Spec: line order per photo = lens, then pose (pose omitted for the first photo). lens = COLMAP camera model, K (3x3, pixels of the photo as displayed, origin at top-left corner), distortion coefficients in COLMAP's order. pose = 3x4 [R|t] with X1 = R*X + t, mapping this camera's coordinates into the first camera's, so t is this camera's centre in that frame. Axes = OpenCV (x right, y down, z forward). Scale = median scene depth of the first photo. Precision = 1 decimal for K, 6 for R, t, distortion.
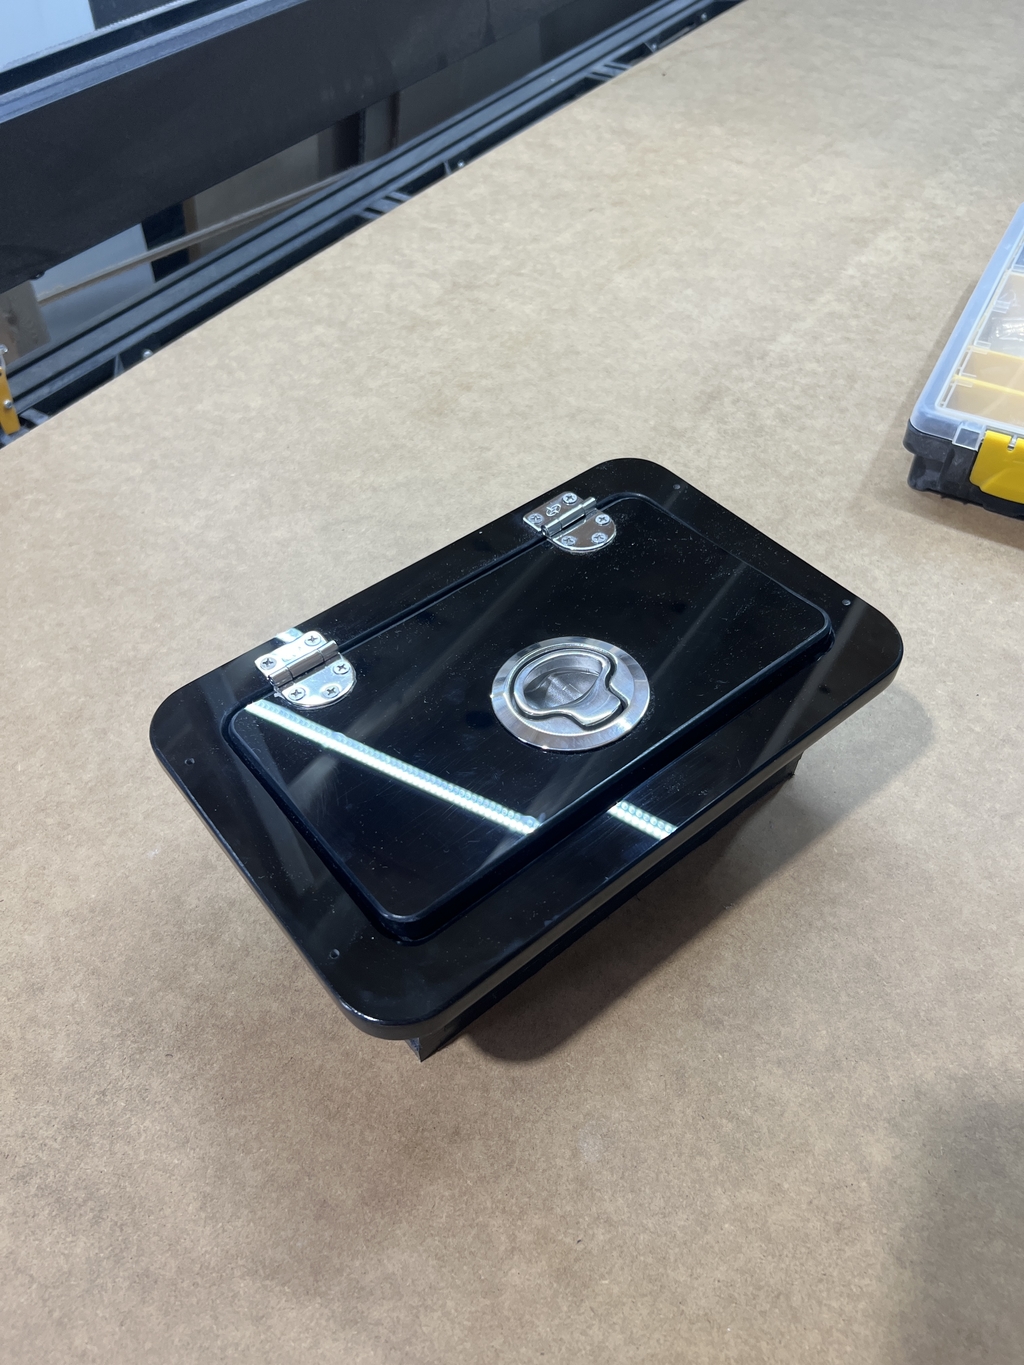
lens RADIAL K [[1051.8, 0, 512.3], [0, 1051.8, 676.6], [0, 0, 1]] dist [0.012520, -0.017538]
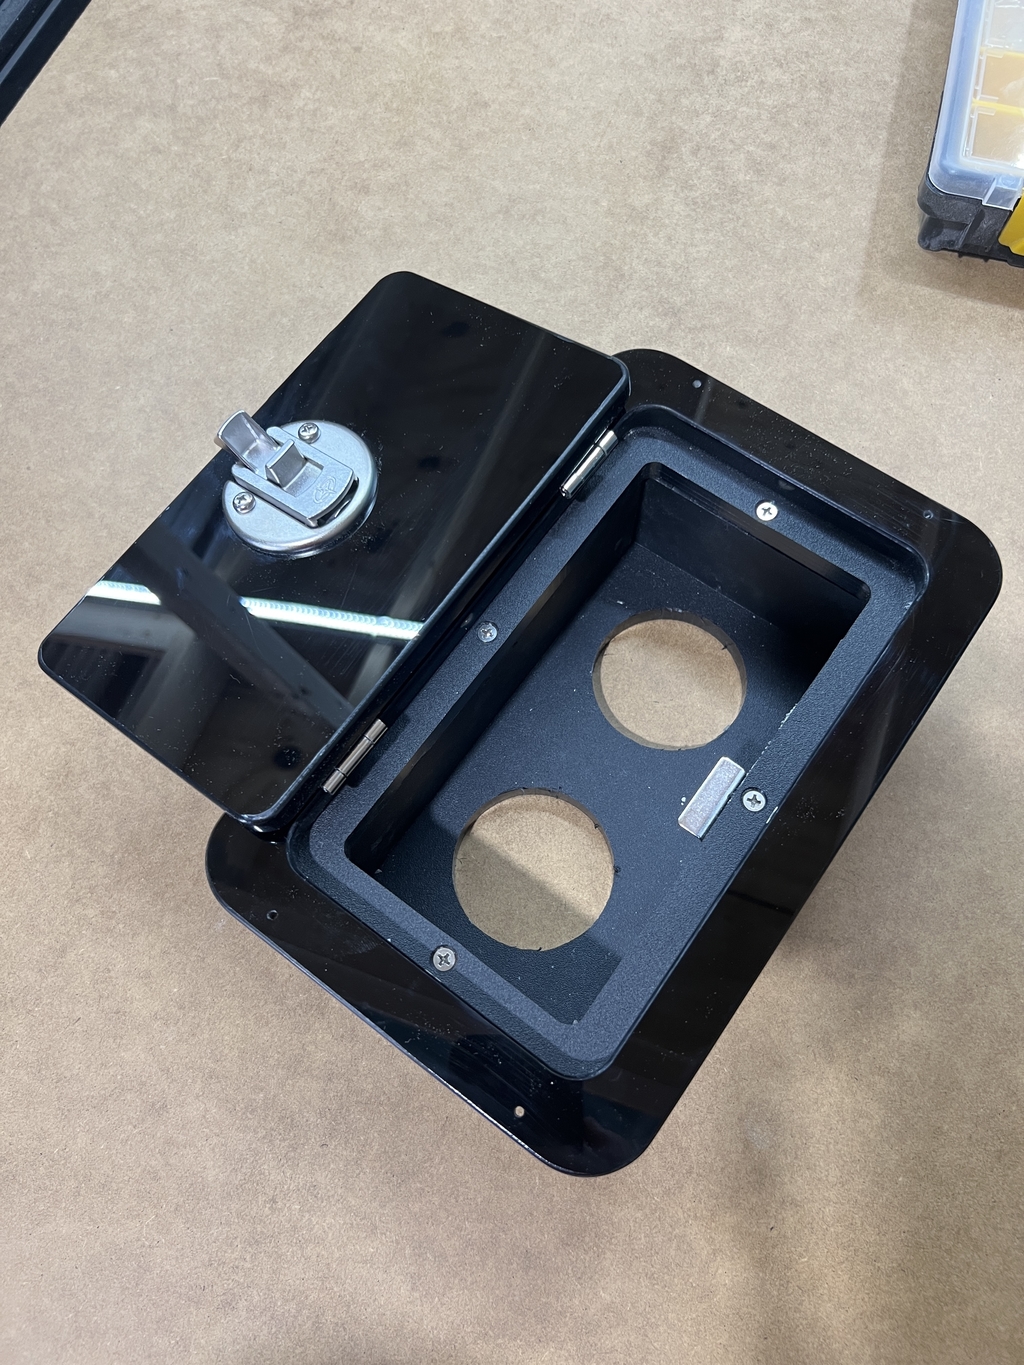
lens RADIAL K [[1051.8, 0, 512.3], [0, 1051.8, 676.6], [0, 0, 1]] dist [0.012520, -0.017538]
pose [[0.971944, -0.224174, 0.071211, -0.081000], [0.183173, 0.911307, 0.368737, -0.235214], [-0.147557, -0.345348, 0.926802, 0.136924]]
